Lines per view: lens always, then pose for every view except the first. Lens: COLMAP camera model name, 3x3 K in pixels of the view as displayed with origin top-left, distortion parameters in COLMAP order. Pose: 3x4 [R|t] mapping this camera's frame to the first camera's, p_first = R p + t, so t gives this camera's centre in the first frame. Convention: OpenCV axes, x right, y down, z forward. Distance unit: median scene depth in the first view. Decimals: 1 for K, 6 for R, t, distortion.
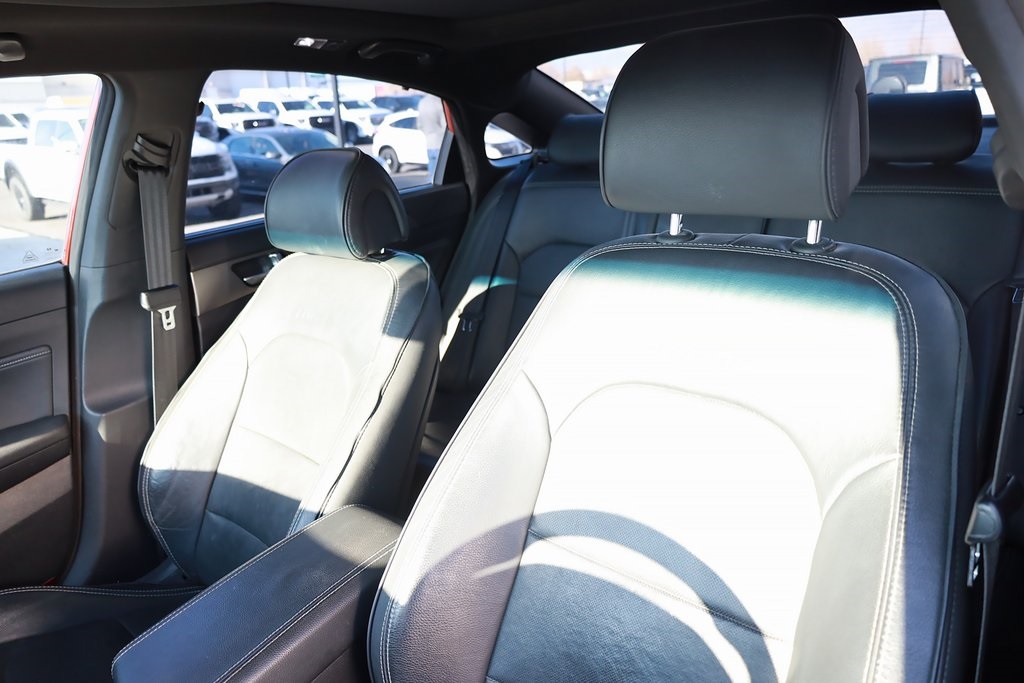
lens RADIAL K [[704.2, 0, 511.5], [0, 704.2, 337.2], [0, 0, 1]] dist [-0.018443, 0.004007]
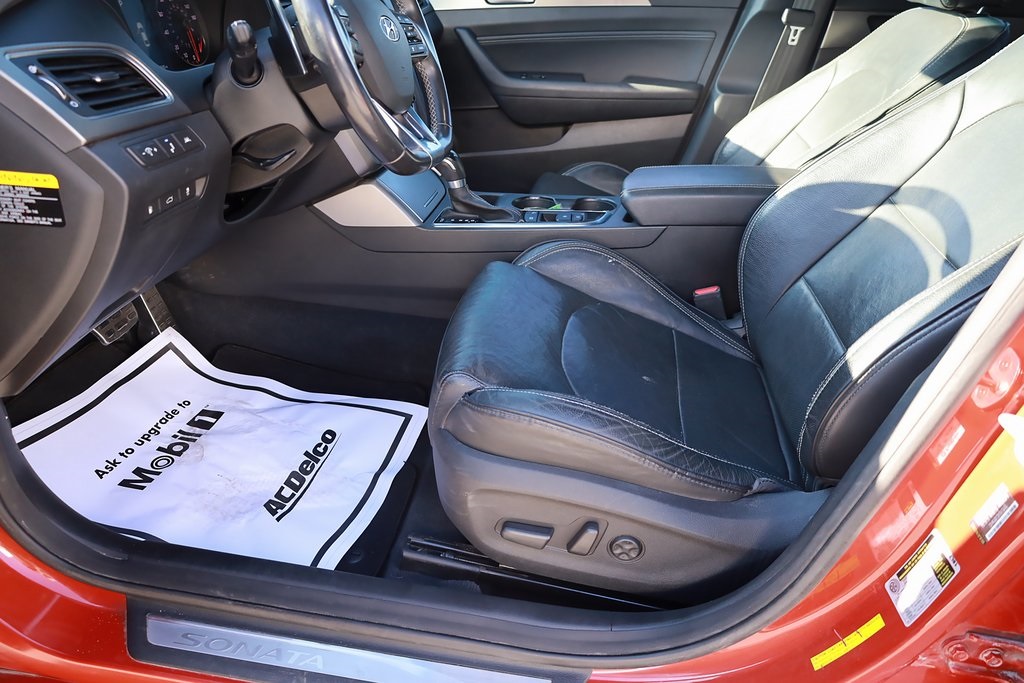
lens RADIAL K [[704.2, 0, 517.0], [0, 704.2, 342.8], [0, 0, 1]] dist [-0.018443, 0.004007]
pose [[0.537881, 0.519559, -0.663884, 0.392618], [-0.366479, 0.853310, 0.370883, 0.167784], [0.759195, 0.043809, 0.649387, -0.205791]]
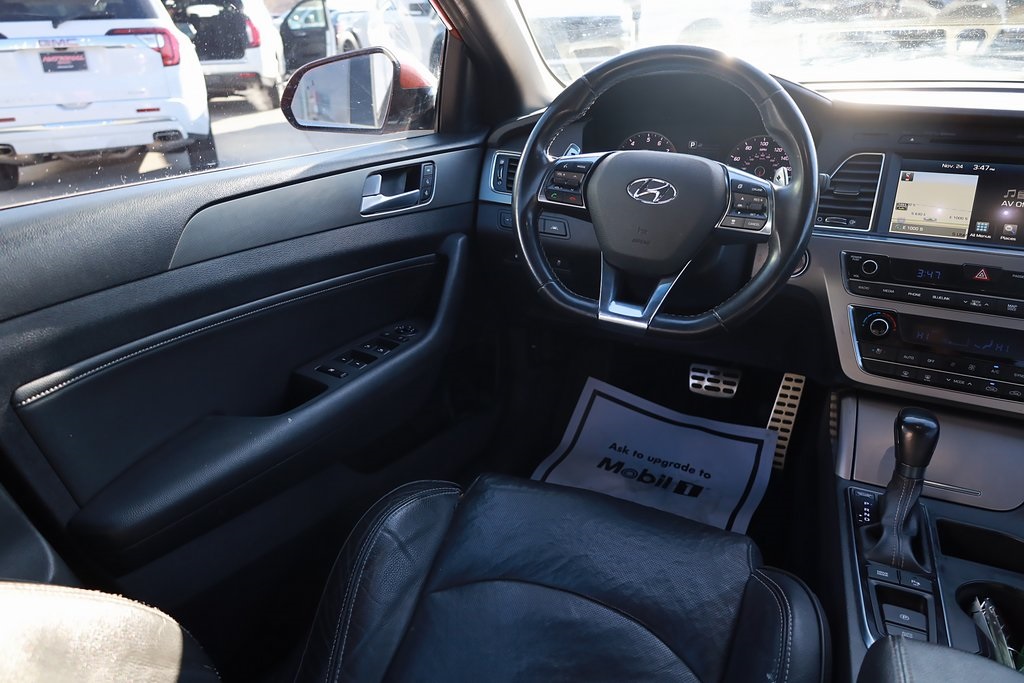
lens RADIAL K [[704.2, 0, 508.4], [0, 704.2, 343.5], [0, 0, 1]] dist [-0.018443, 0.004007]
pose [[-0.960311, 0.199985, -0.194444, 0.021126], [0.014295, 0.731475, 0.681718, -0.131737], [0.278565, 0.651882, -0.705302, 0.619721]]
